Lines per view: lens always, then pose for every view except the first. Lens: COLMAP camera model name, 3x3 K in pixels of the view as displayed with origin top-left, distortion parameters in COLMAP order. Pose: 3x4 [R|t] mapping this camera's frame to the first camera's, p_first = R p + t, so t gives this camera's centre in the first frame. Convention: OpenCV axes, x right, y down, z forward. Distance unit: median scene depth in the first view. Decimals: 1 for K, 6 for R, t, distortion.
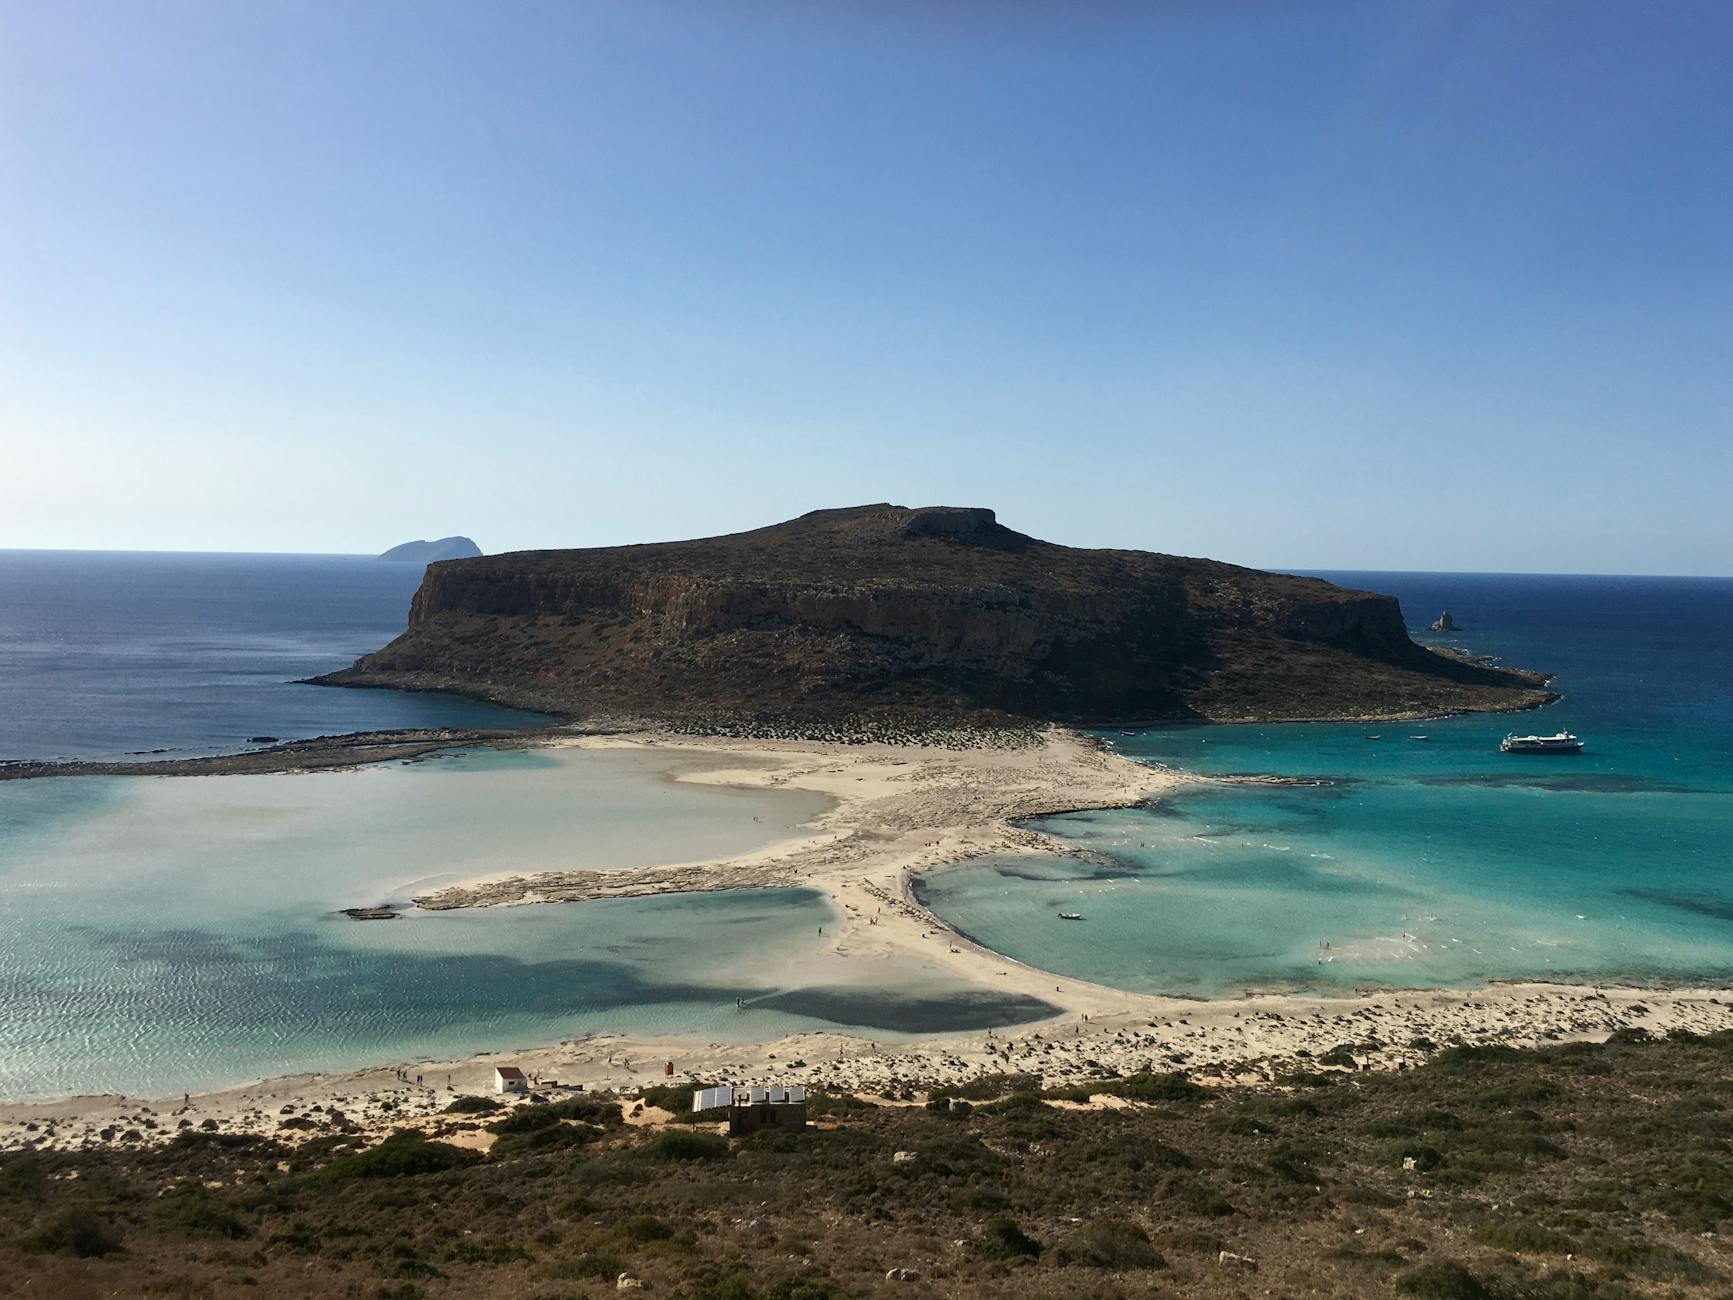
lens RADIAL K [[1706.4, 0, 866.5], [0, 1706.4, 650.0], [0, 0, 1]] dist [0.169101, 0.005302]
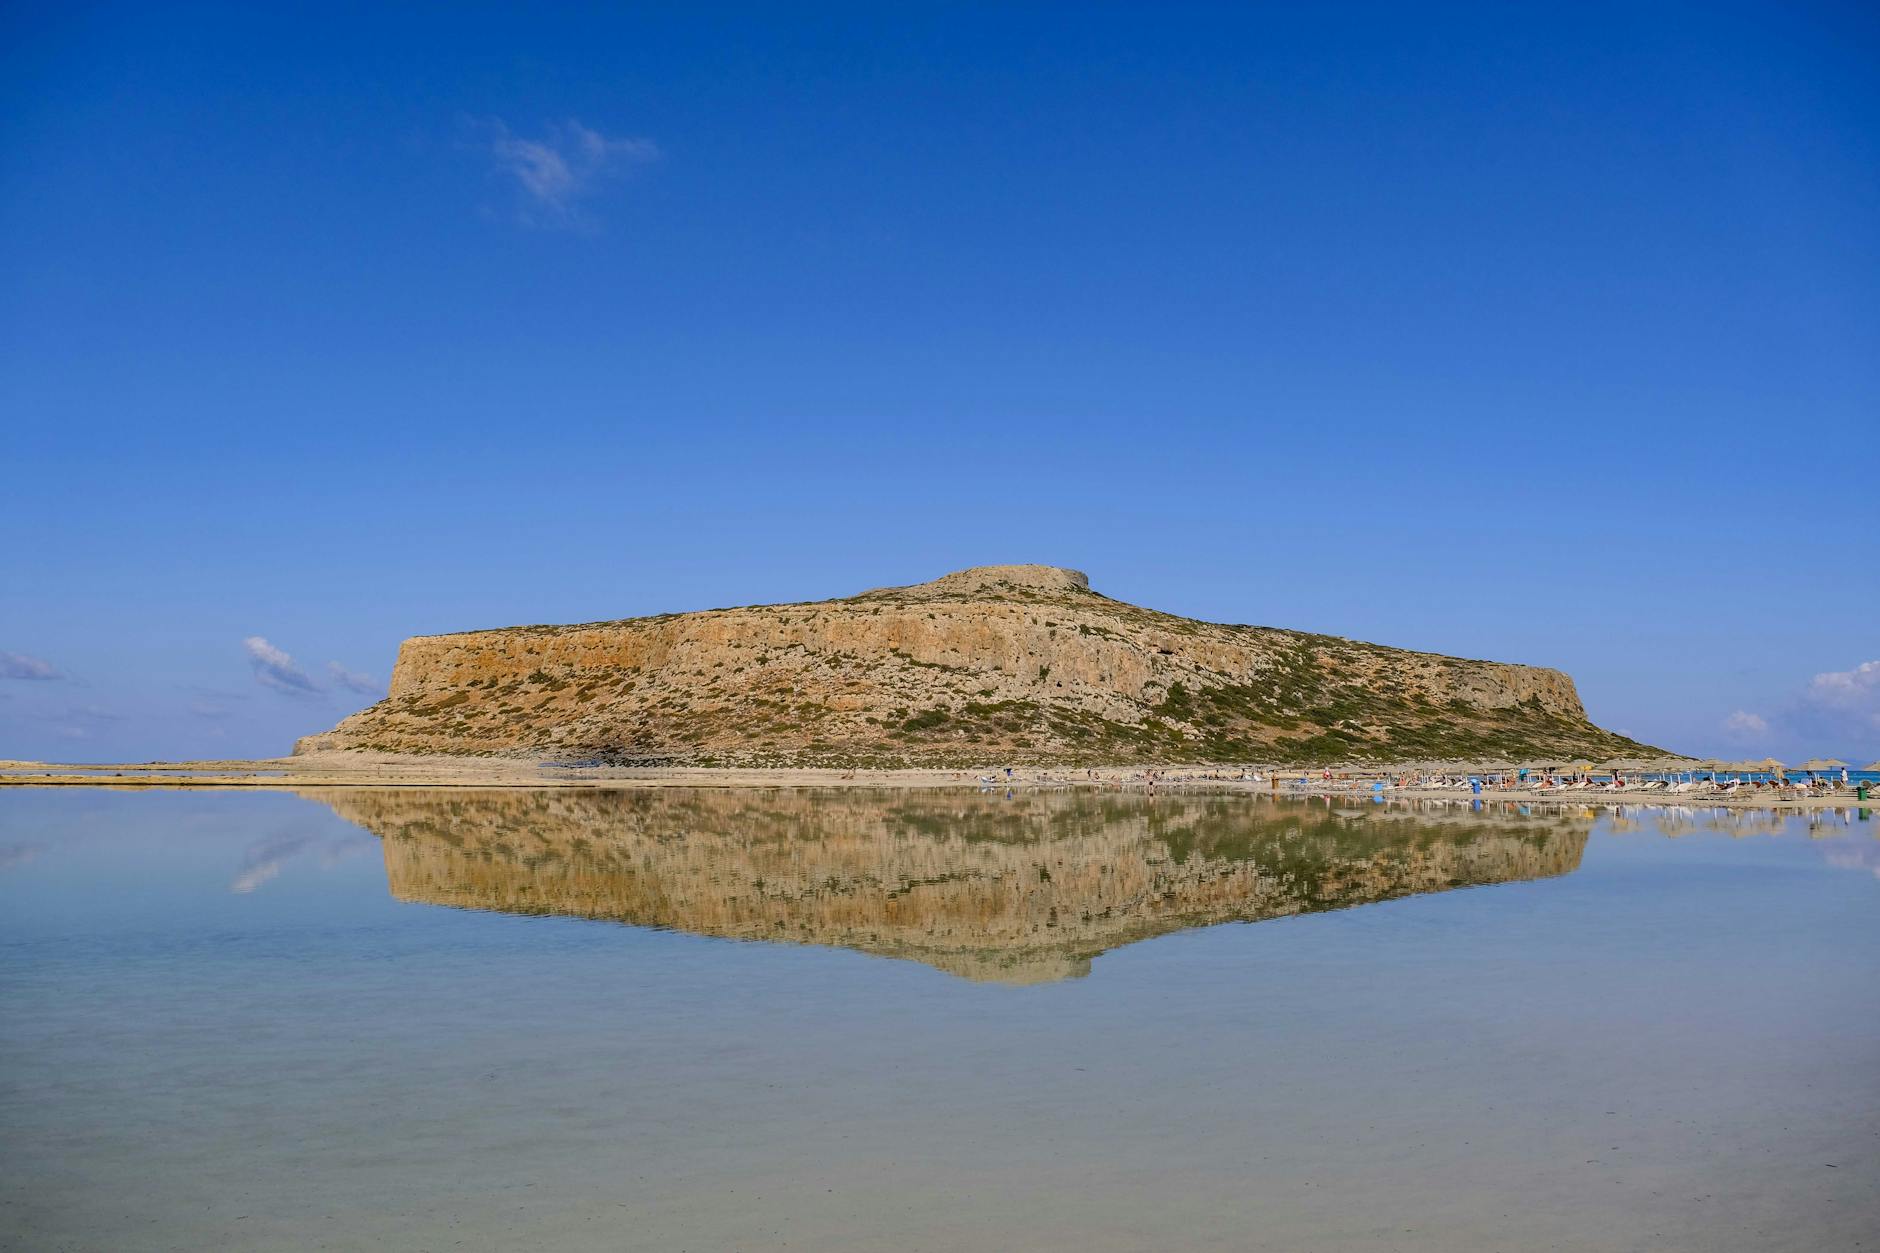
lens RADIAL K [[1508.4, 0, 944.2], [0, 1508.4, 656.5], [0, 0, 1]] dist [-0.007471, -0.004469]
pose [[0.999669, -0.018324, -0.018071, 0.022067], [0.015661, 0.990330, -0.137844, 0.075828], [0.020422, 0.137515, 0.990289, 0.347037]]
